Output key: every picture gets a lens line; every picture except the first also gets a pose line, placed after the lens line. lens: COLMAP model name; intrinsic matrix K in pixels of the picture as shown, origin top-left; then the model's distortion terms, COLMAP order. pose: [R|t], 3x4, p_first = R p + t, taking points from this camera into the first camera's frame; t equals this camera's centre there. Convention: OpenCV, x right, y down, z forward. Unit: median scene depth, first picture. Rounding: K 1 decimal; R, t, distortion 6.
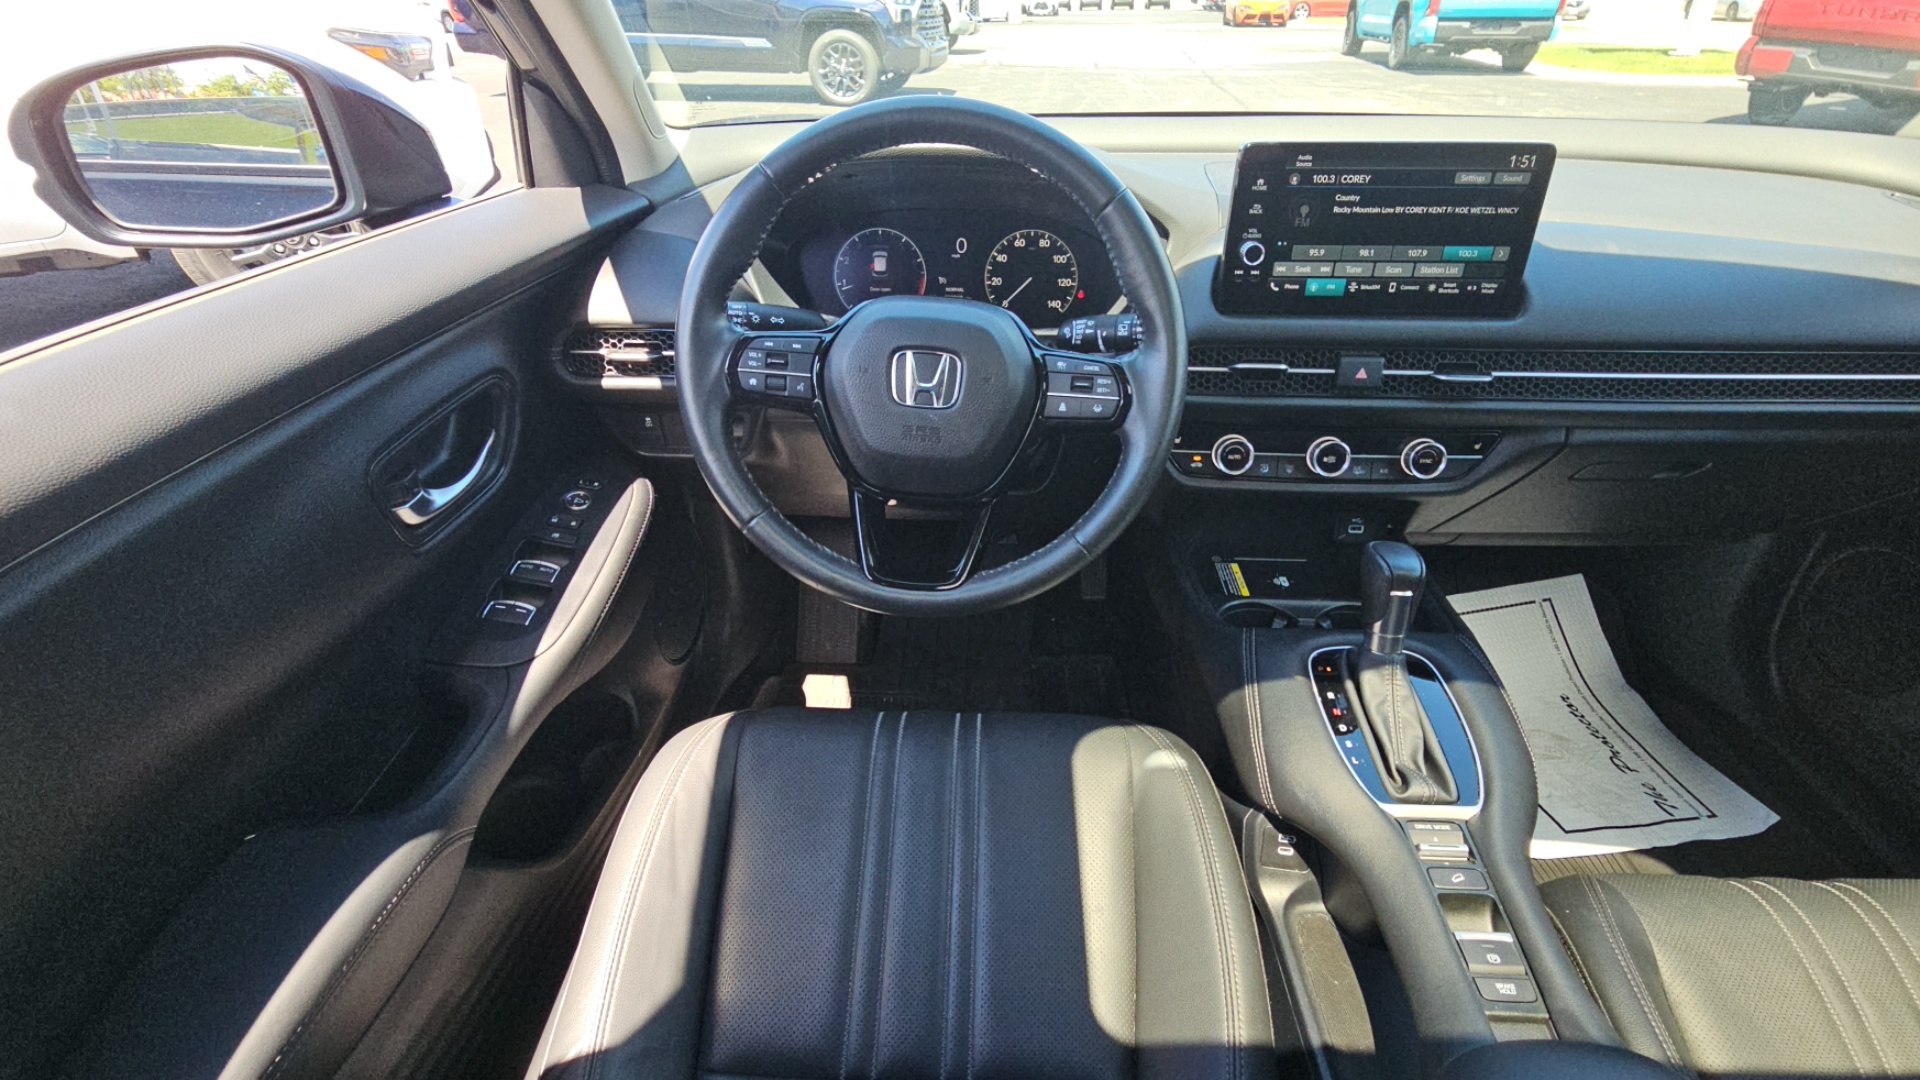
lens RADIAL K [[857.7, 0, 982.5], [0, 857.7, 546.5], [0, 0, 1]] dist [0.008994, -0.009307]
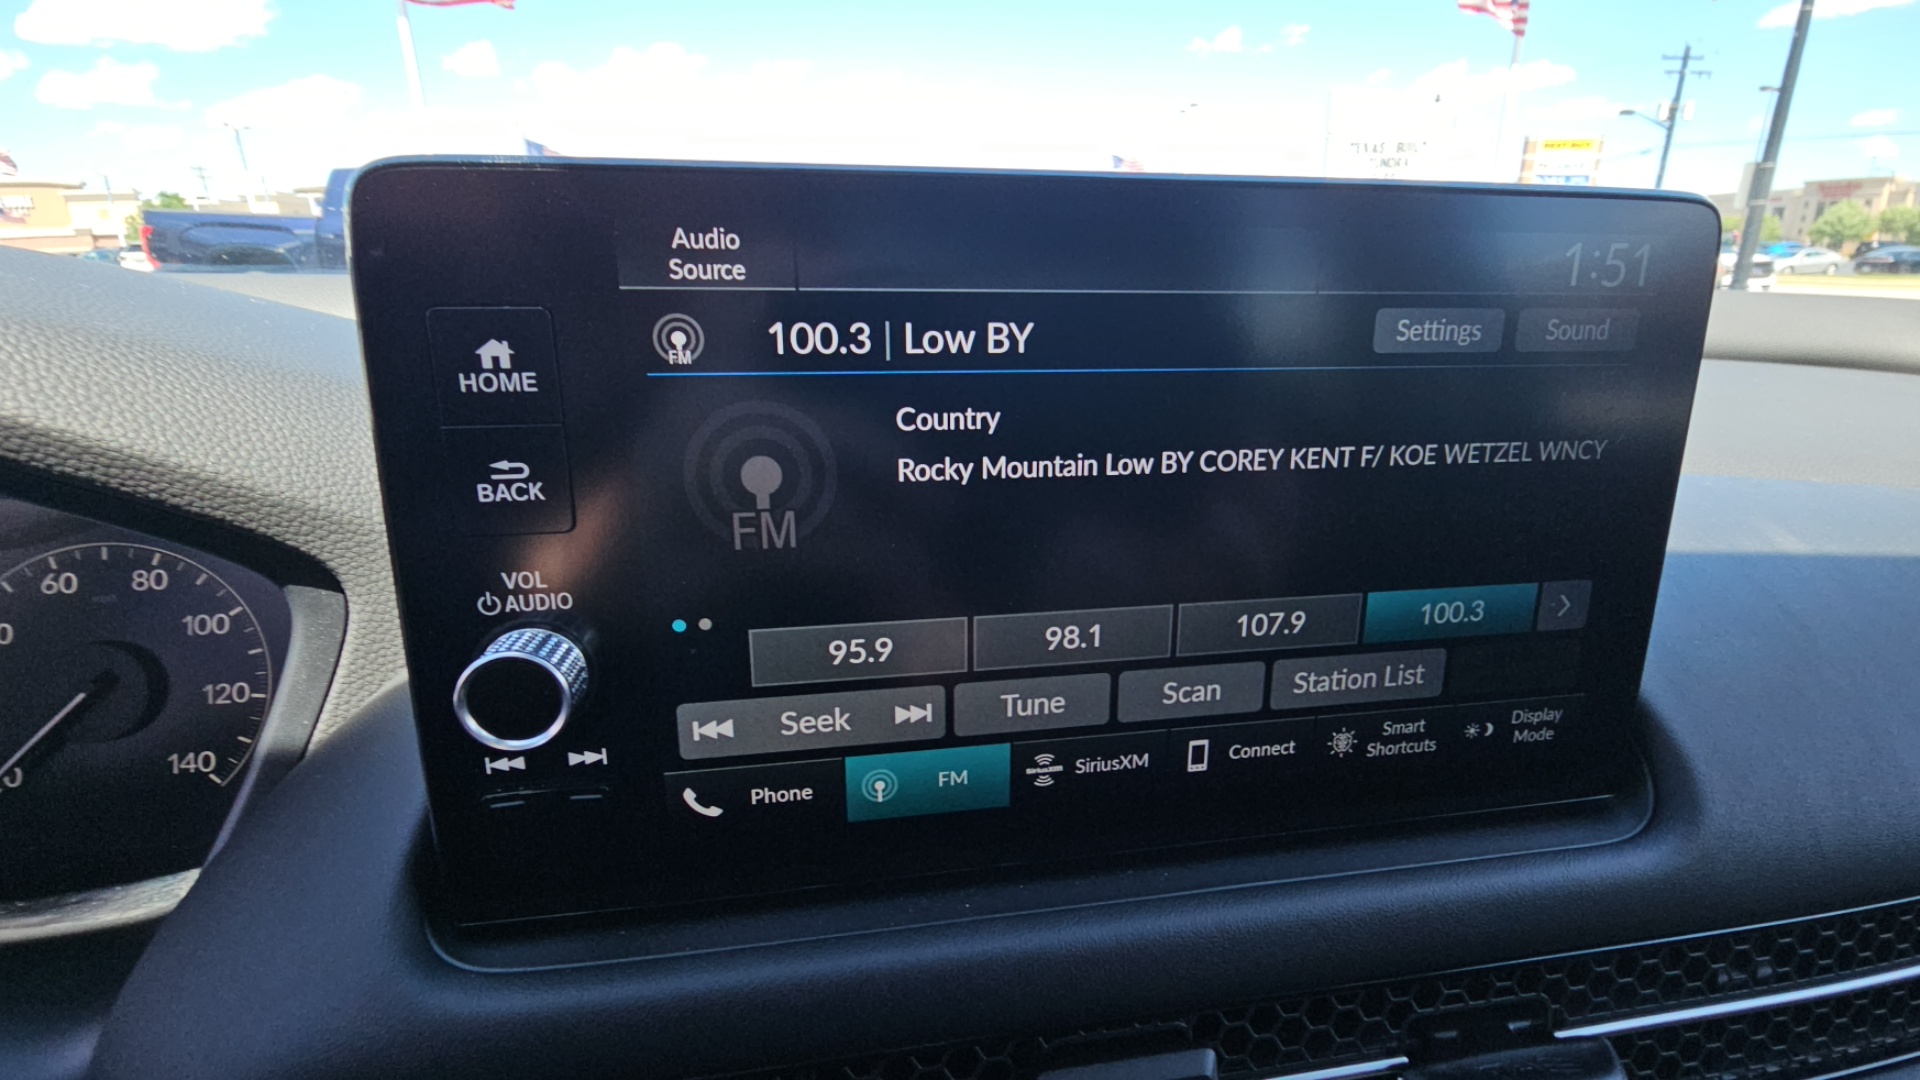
lens RADIAL K [[857.7, 0, 983.5], [0, 857.7, 548.0], [0, 0, 1]] dist [0.008994, -0.009307]
pose [[0.976220, -0.055844, 0.209467, 0.370965], [0.106507, 0.965143, -0.239070, -0.308026], [-0.188815, 0.255695, 0.948140, 0.767624]]
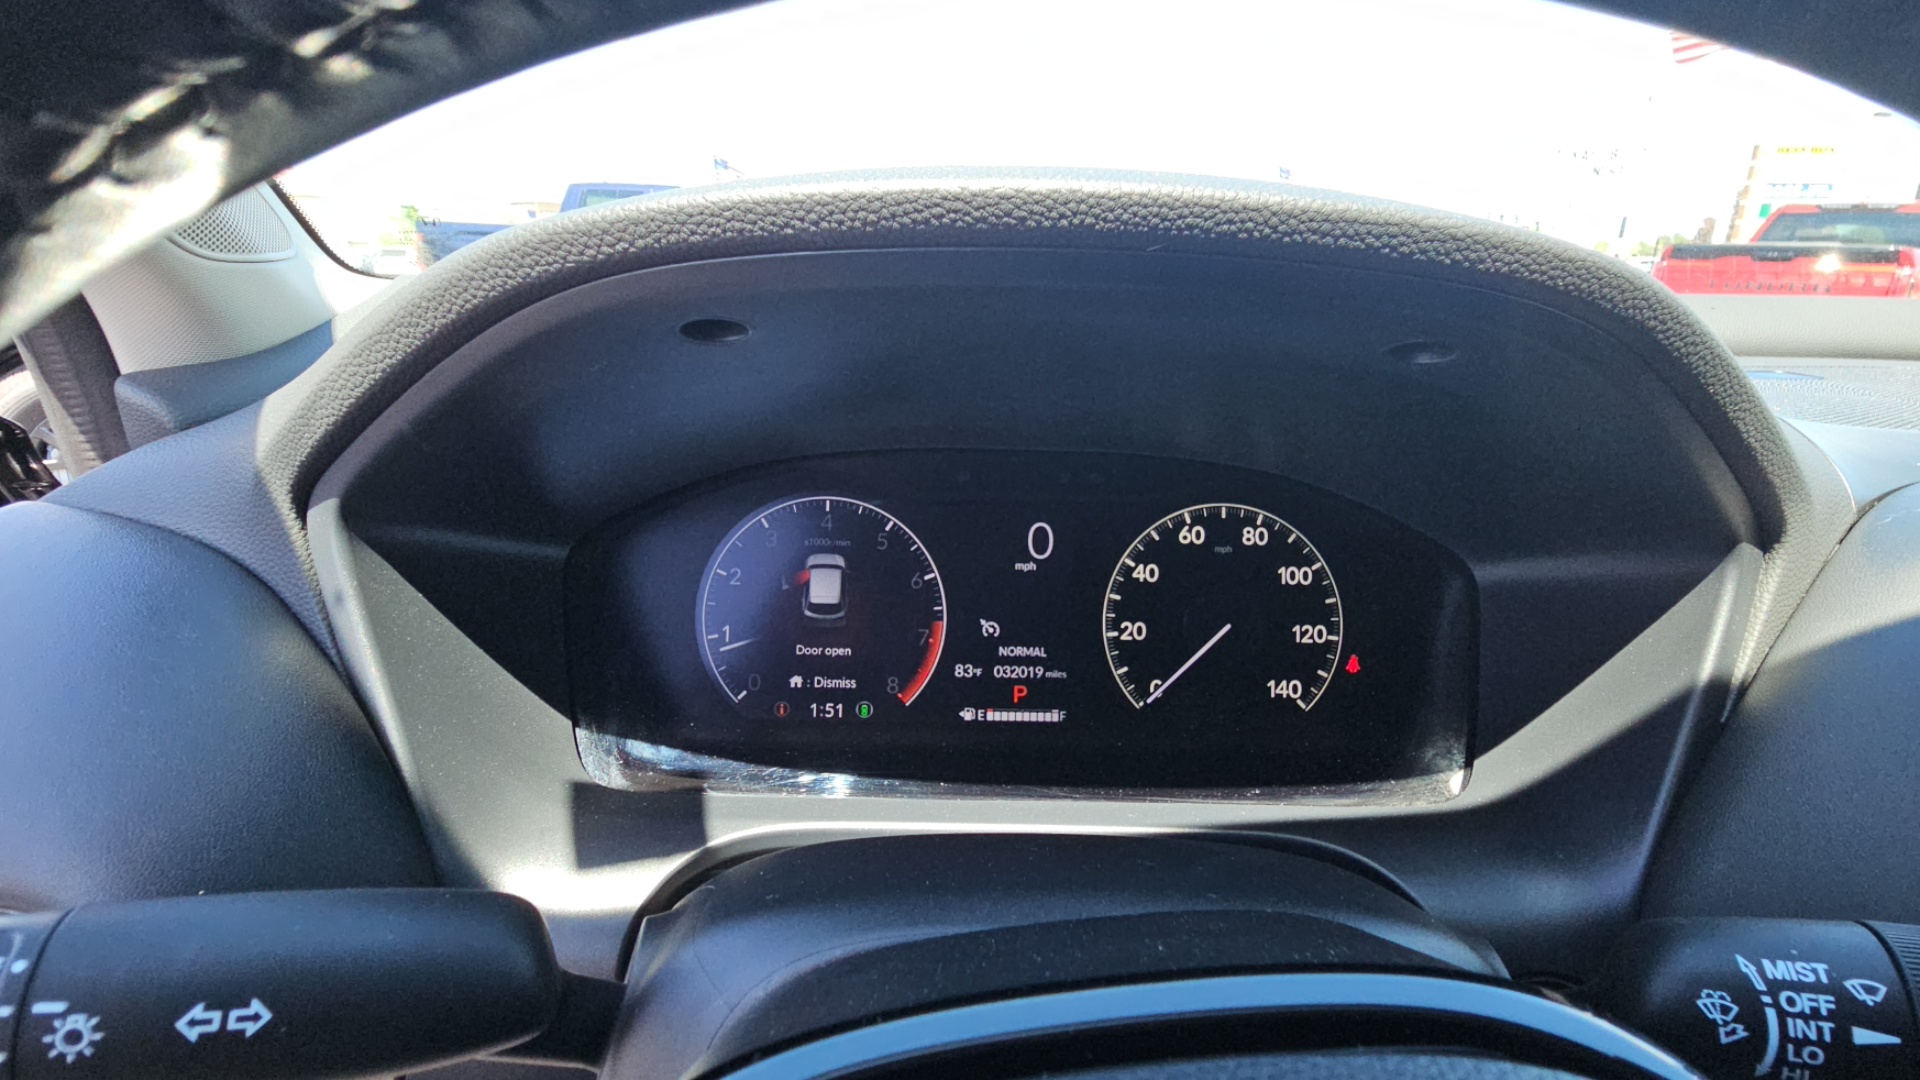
lens RADIAL K [[857.7, 0, 983.0], [0, 857.7, 545.3], [0, 0, 1]] dist [0.008994, -0.009307]
pose [[0.998234, 0.002228, 0.059365, -0.087994], [0.013294, 0.965579, -0.259770, -0.301696], [-0.057900, 0.260100, 0.963844, 0.765792]]
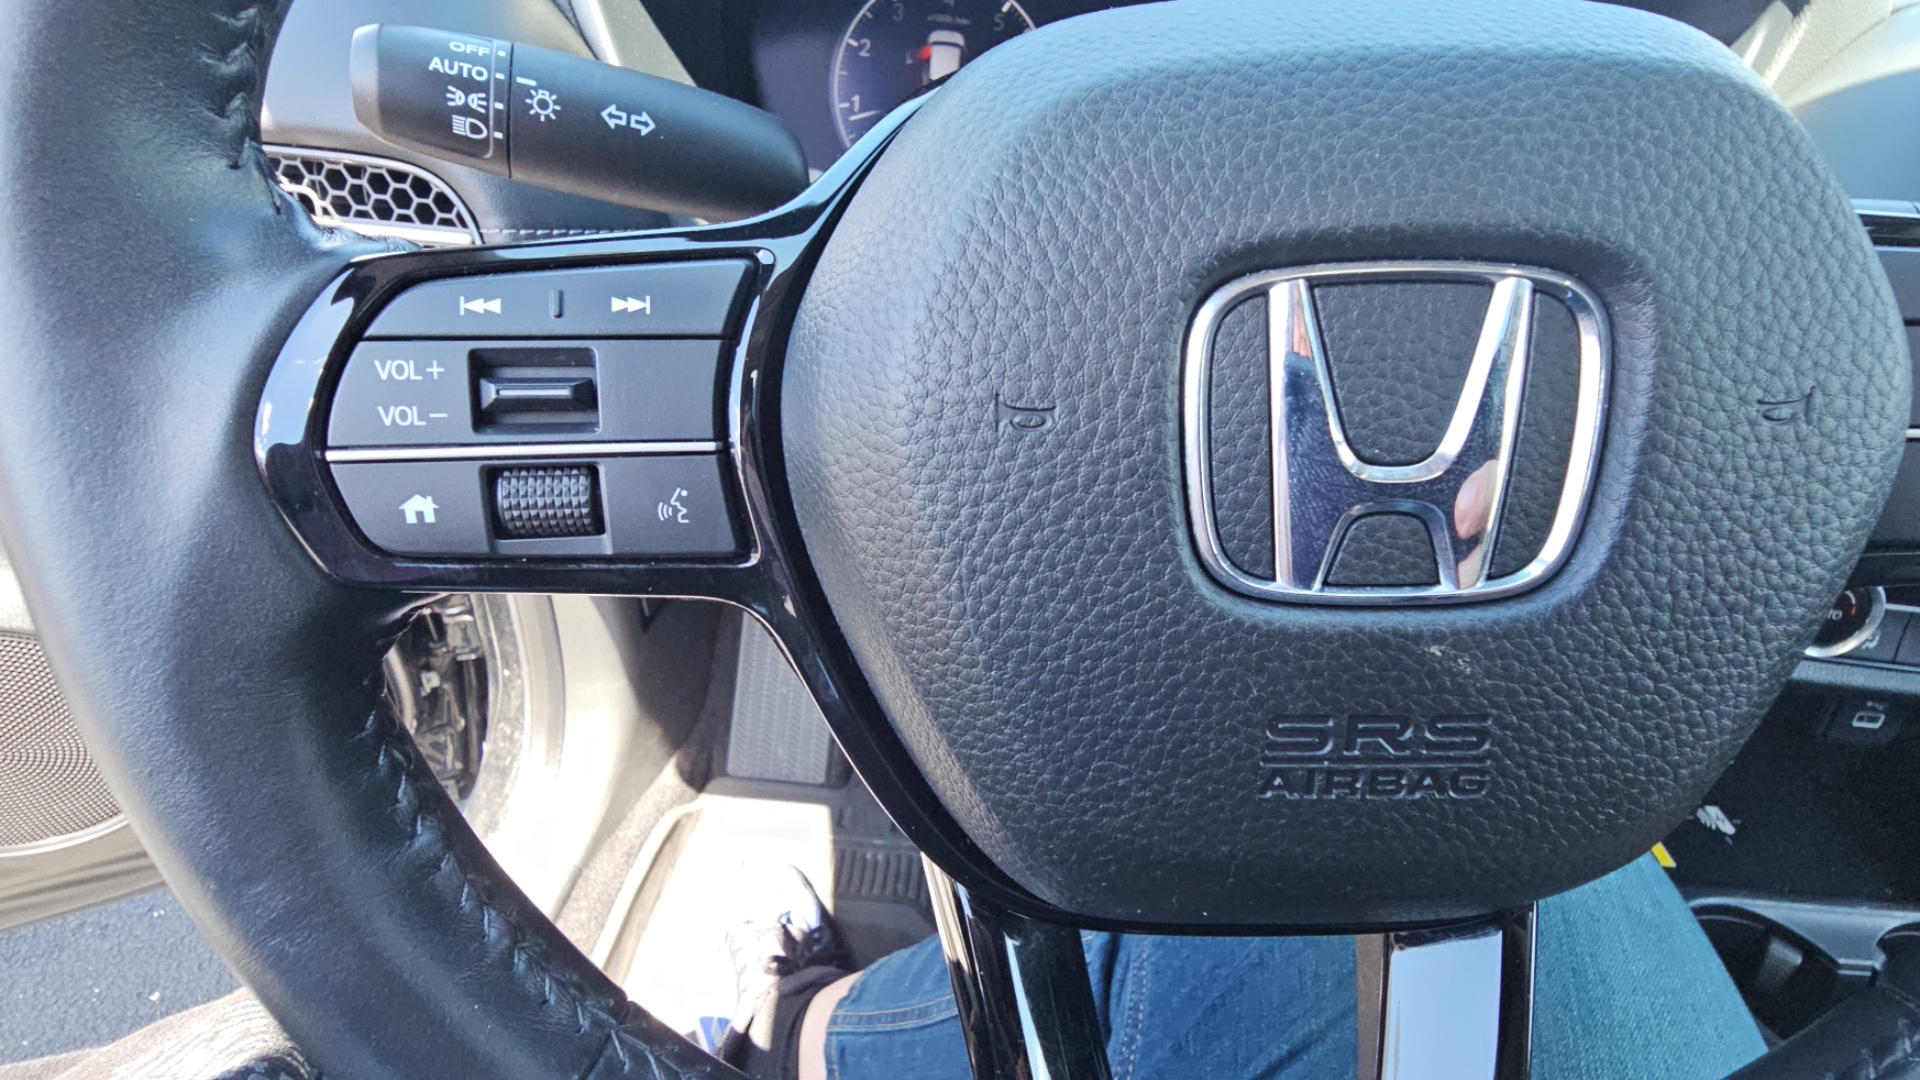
lens RADIAL K [[857.7, 0, 978.4], [0, 857.7, 543.0], [0, 0, 1]] dist [0.008994, -0.009307]
pose [[0.997270, 0.066642, 0.031811, -0.122165], [-0.068572, 0.995590, 0.064021, -0.150690], [-0.027404, -0.066028, 0.997441, 0.690004]]
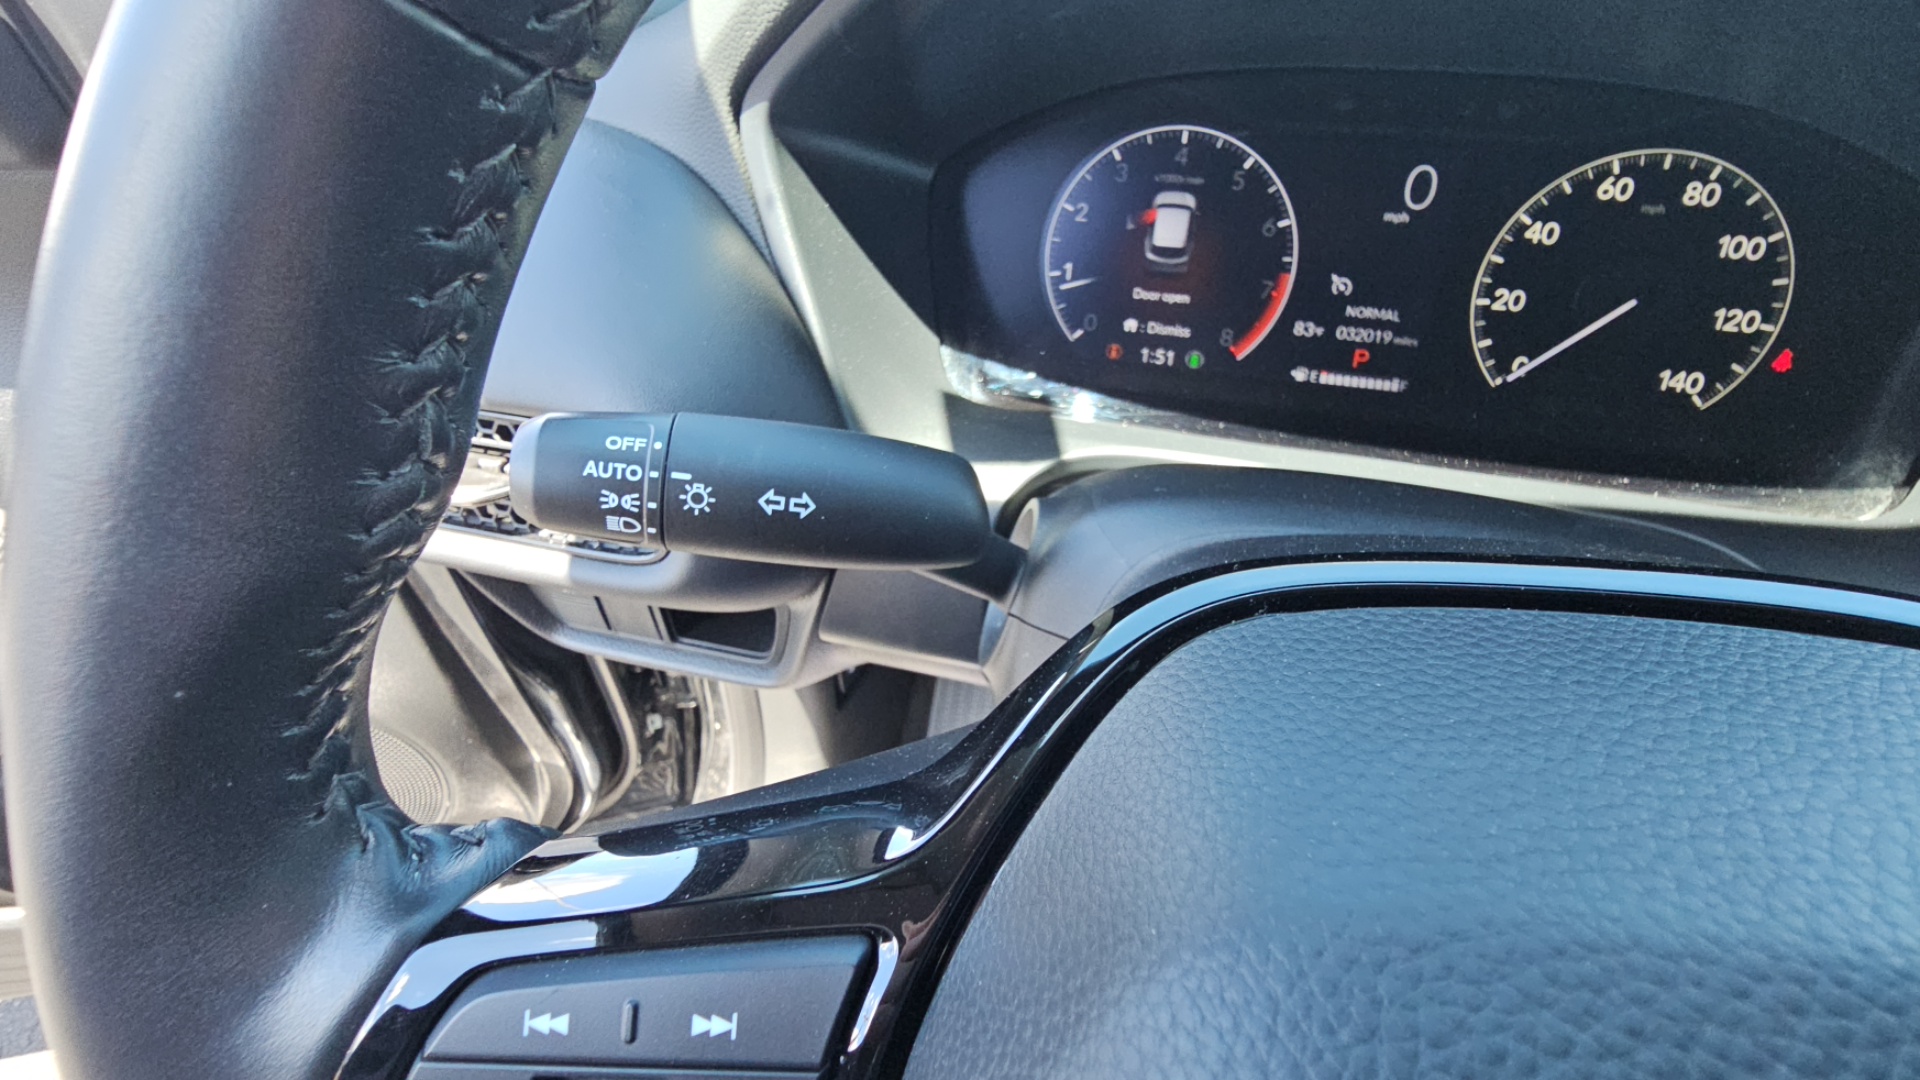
lens RADIAL K [[857.7, 0, 982.7], [0, 857.7, 544.3], [0, 0, 1]] dist [0.008994, -0.009307]
pose [[0.971501, 0.132225, -0.196727, -0.130378], [-0.111412, 0.987284, 0.113391, -0.277908], [0.209219, -0.088242, 0.973879, 0.747461]]
